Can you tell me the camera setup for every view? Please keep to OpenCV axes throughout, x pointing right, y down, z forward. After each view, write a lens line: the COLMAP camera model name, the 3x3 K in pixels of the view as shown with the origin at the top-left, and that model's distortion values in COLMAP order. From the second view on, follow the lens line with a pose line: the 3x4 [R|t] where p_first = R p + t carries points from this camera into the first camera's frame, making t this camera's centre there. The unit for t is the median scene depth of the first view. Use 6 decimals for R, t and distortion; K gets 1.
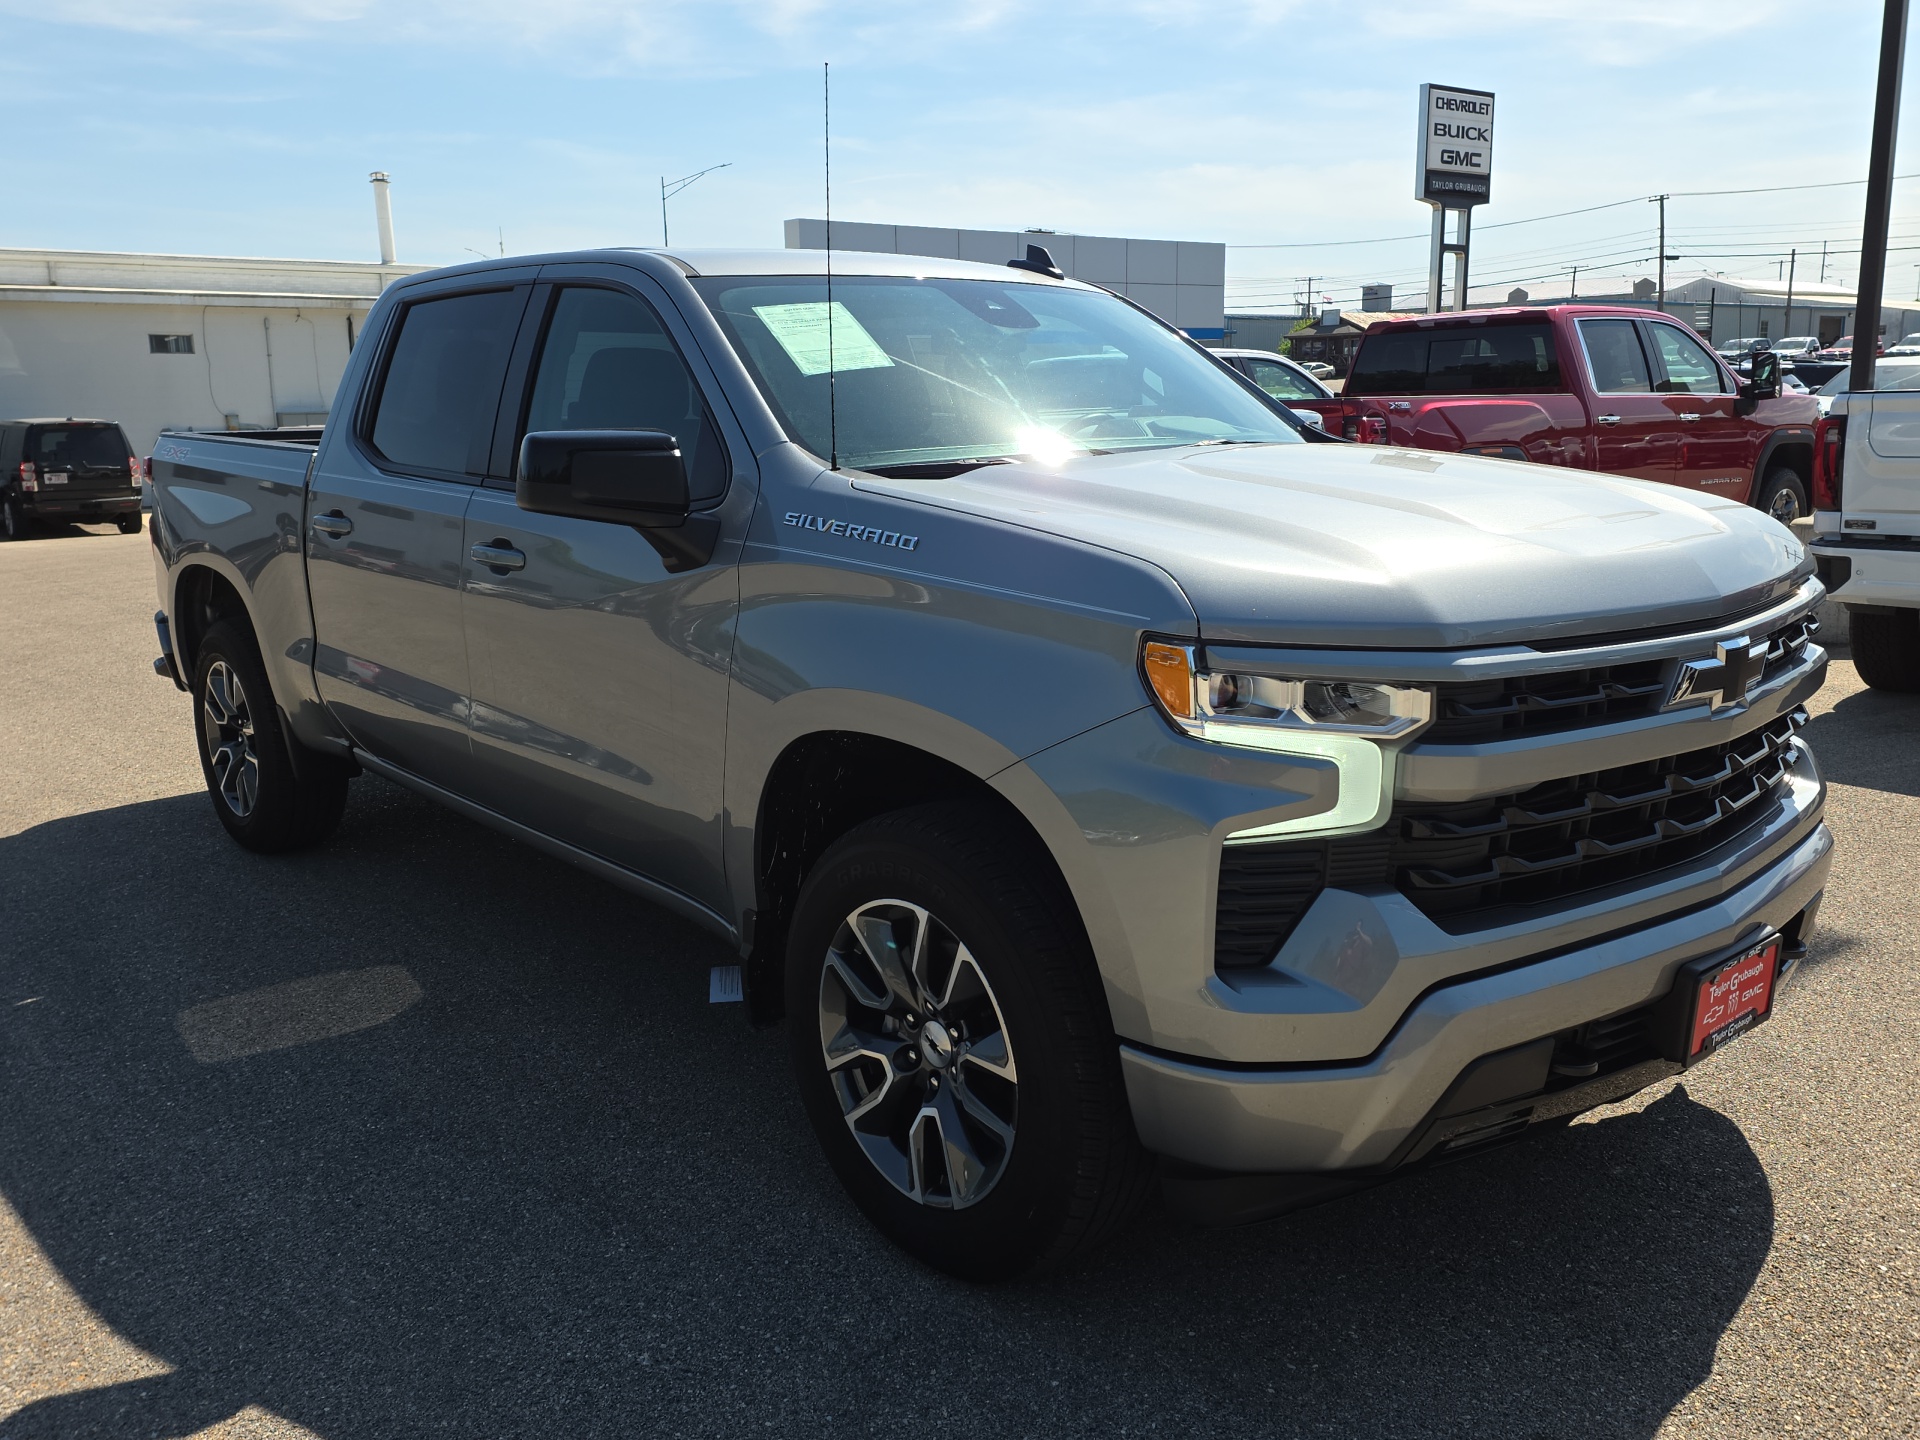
lens RADIAL K [[1584.6, 0, 972.4], [0, 1584.6, 700.9], [0, 0, 1]] dist [0.062372, -0.058380]
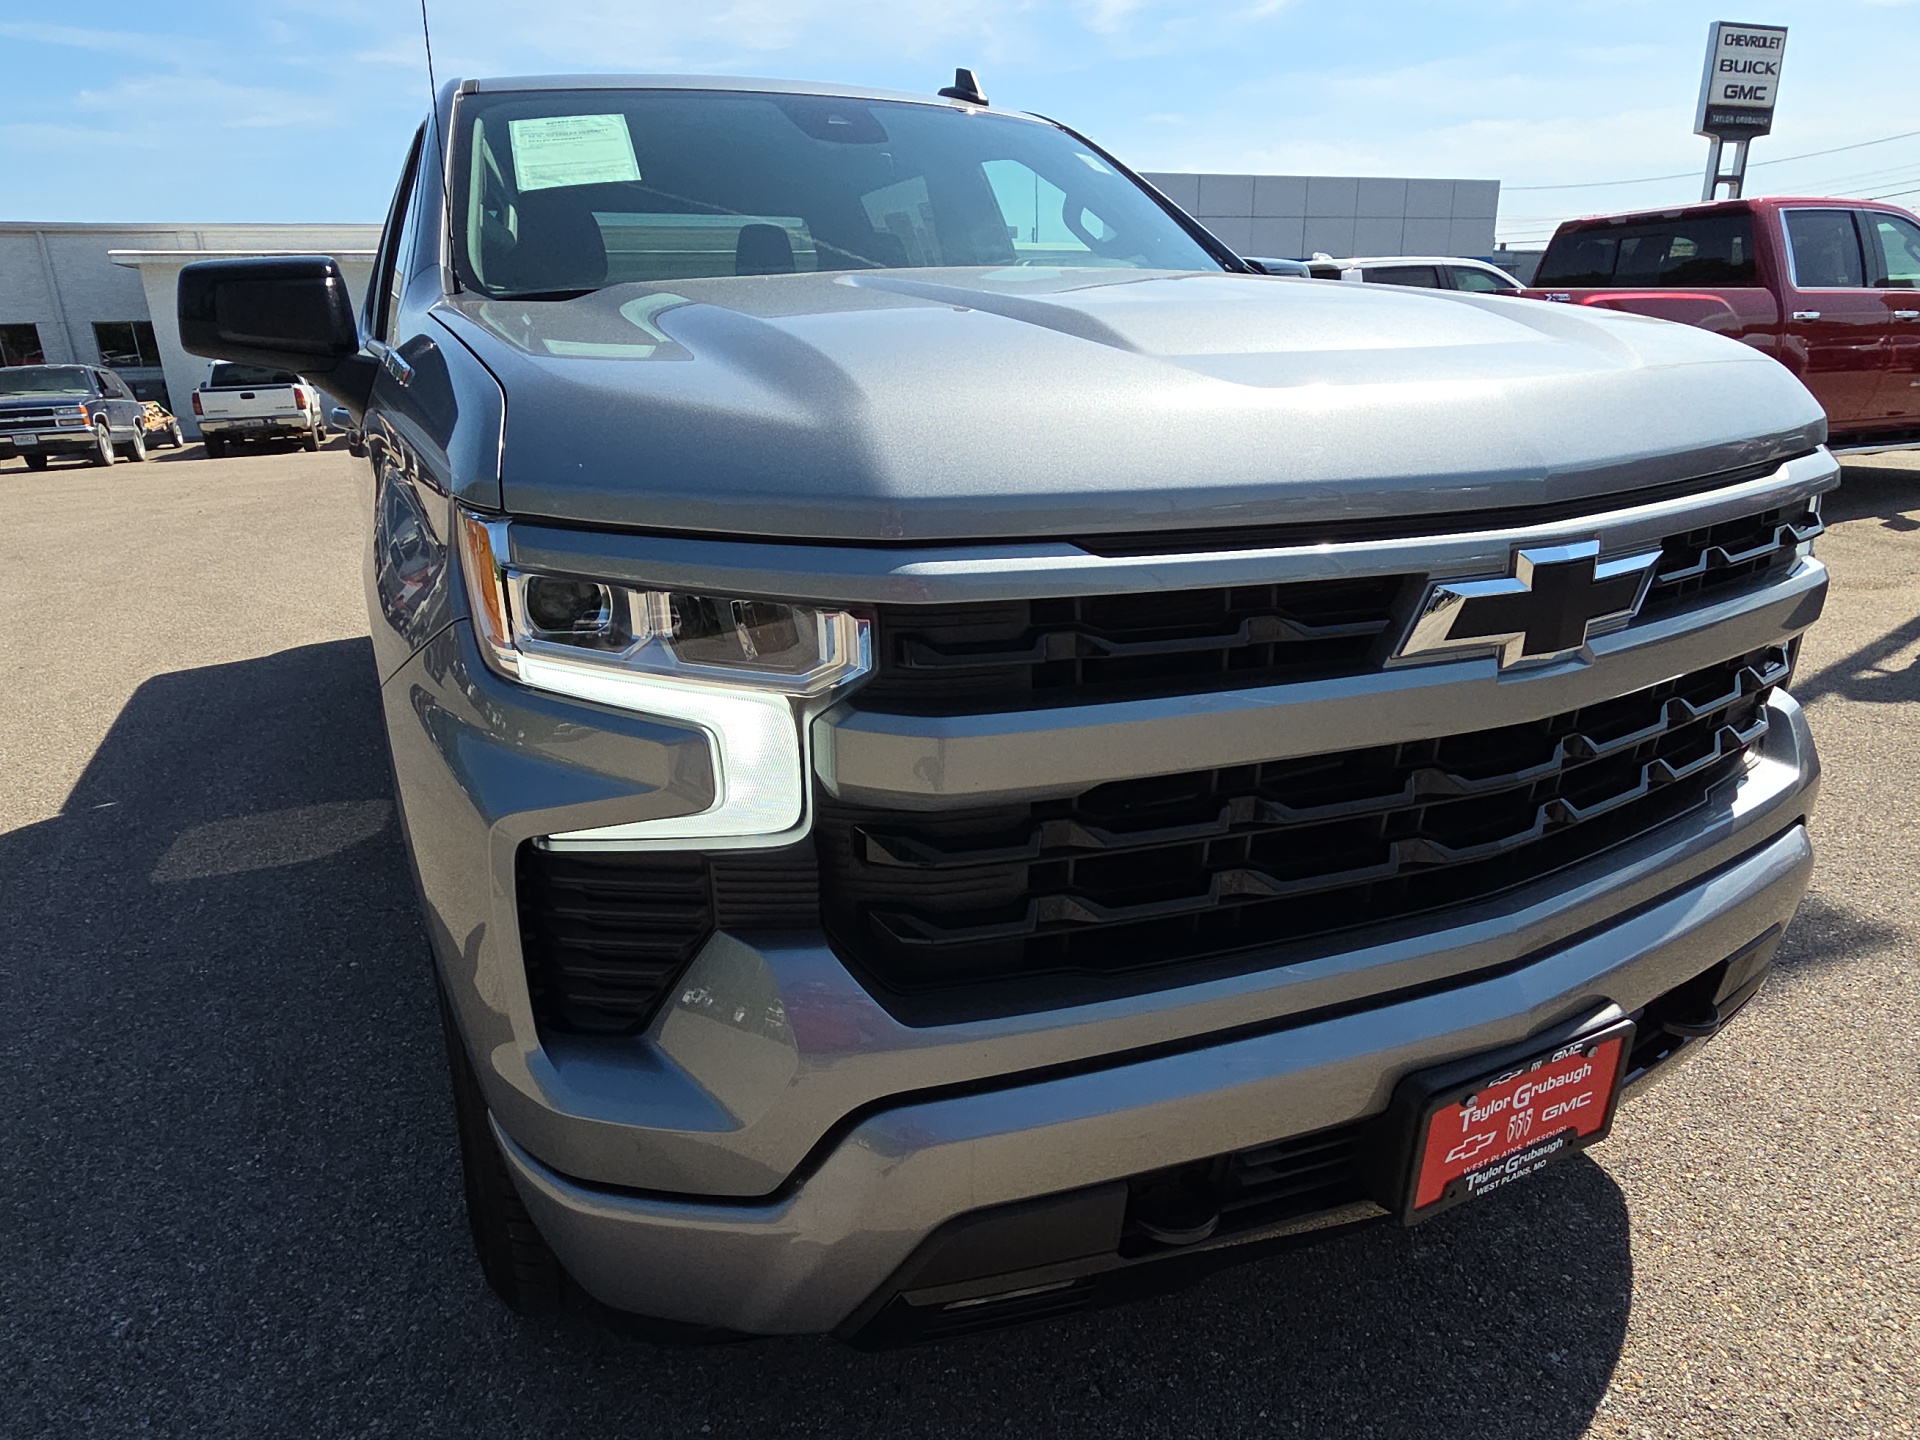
lens RADIAL K [[1187.8, 0, 949.7], [0, 1187.8, 727.8], [0, 0, 1]] dist [0.013614, -0.009663]
pose [[0.964798, 0.074015, -0.252363, 0.365287], [-0.039830, 0.989635, 0.137975, -0.023413], [0.259959, -0.123066, 0.957745, 0.511279]]
